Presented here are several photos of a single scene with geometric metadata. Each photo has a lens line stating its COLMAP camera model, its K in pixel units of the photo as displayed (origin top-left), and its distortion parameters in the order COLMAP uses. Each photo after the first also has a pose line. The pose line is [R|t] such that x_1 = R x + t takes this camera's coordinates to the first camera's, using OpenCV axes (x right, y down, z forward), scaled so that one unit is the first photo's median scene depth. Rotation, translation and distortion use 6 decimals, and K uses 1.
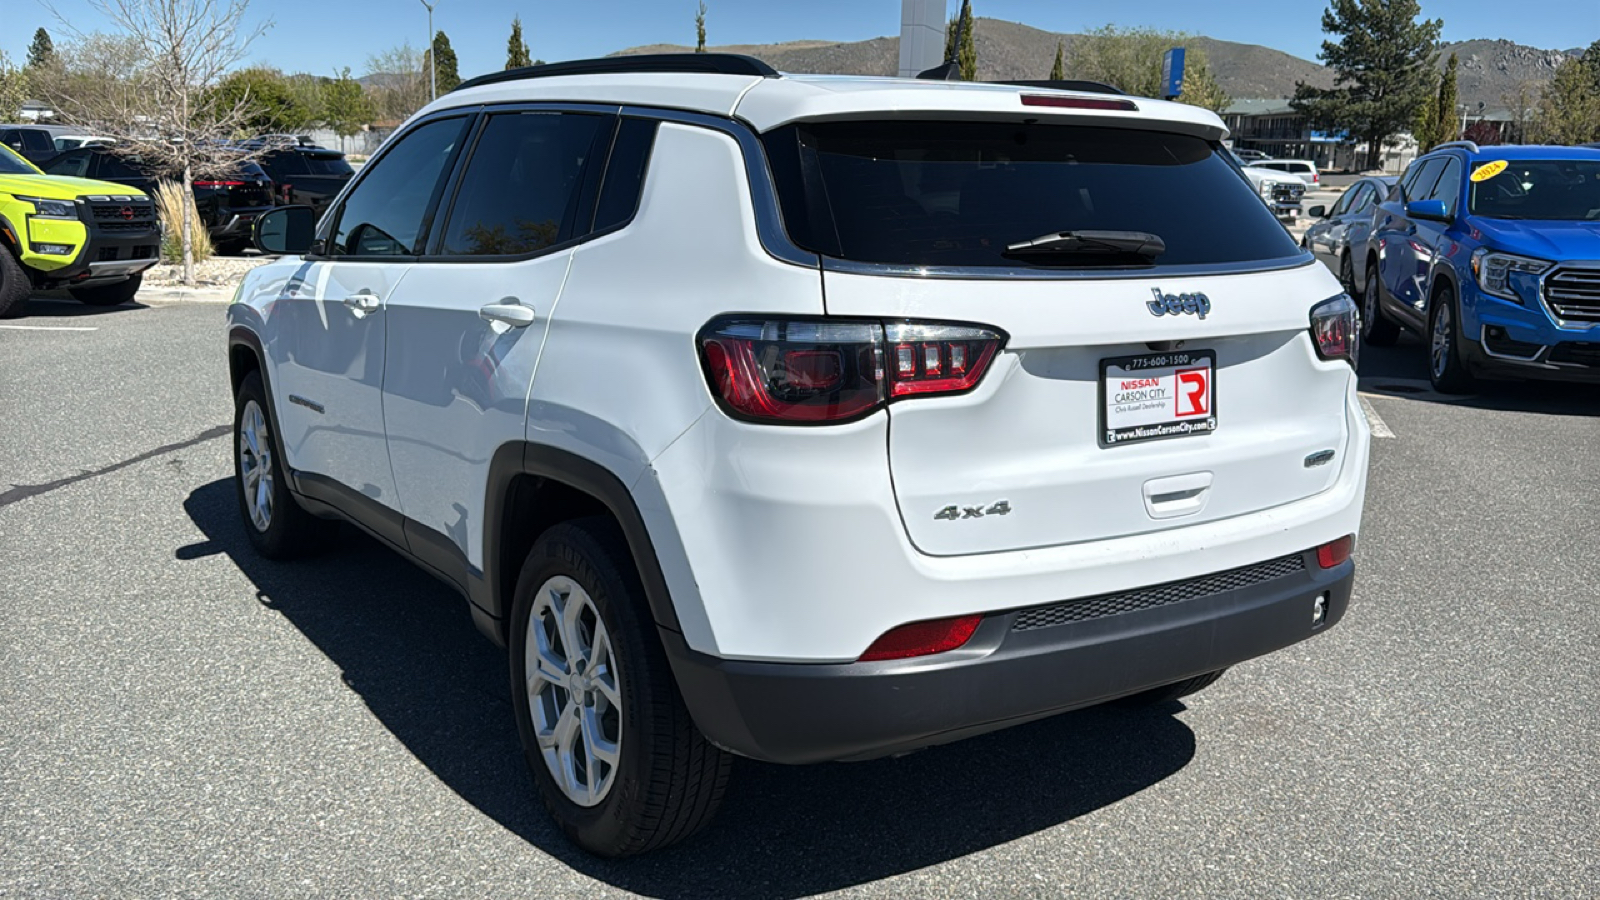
lens RADIAL K [[1521.5, 0, 826.0], [0, 1521.5, 446.3], [0, 0, 1]] dist [0.086707, -0.148559]
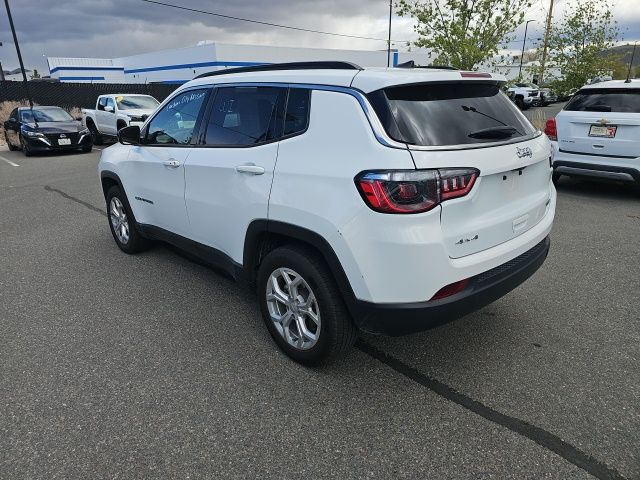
lens RADIAL K [[442.6, 0, 316.3], [0, 442.6, 248.5], [0, 0, 1]] dist [0.032779, -0.001429]
pose [[0.987856, -0.088584, 0.127646, -0.237333], [0.068838, 0.986048, 0.151564, -0.070326], [-0.139291, -0.140936, 0.980171, 0.261104]]
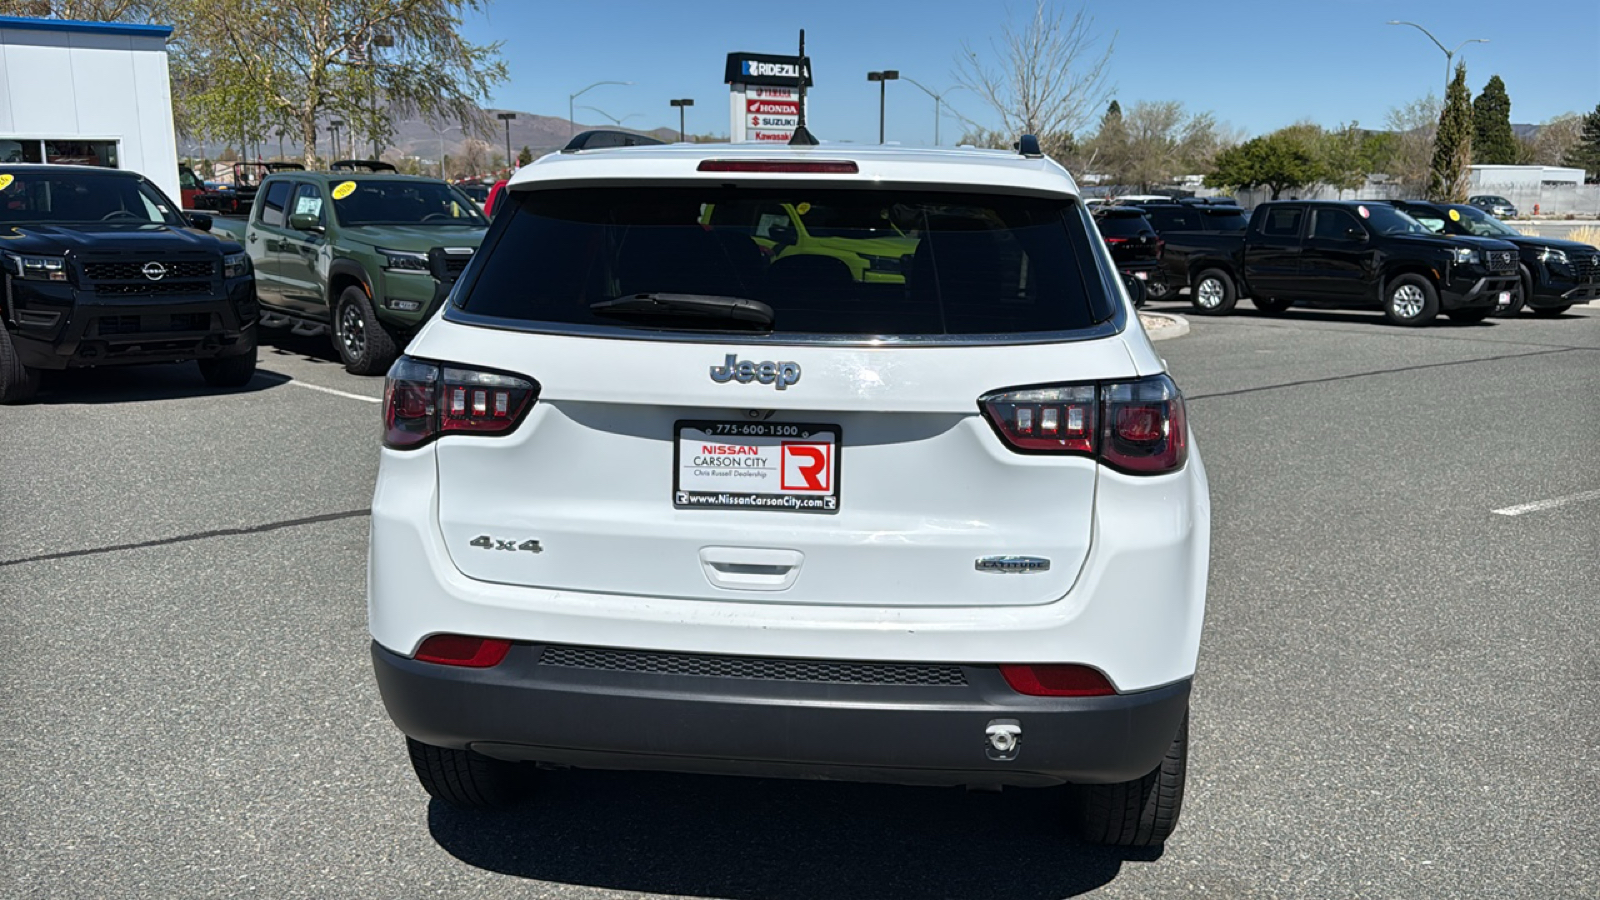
lens RADIAL K [[1521.5, 0, 826.0], [0, 1521.5, 446.3], [0, 0, 1]] dist [0.086707, -0.148559]
pose [[0.719924, 0.099462, -0.686889, 0.920544], [-0.121696, 0.992436, 0.016157, -0.066432], [0.683300, 0.071960, 0.726583, 0.326653]]
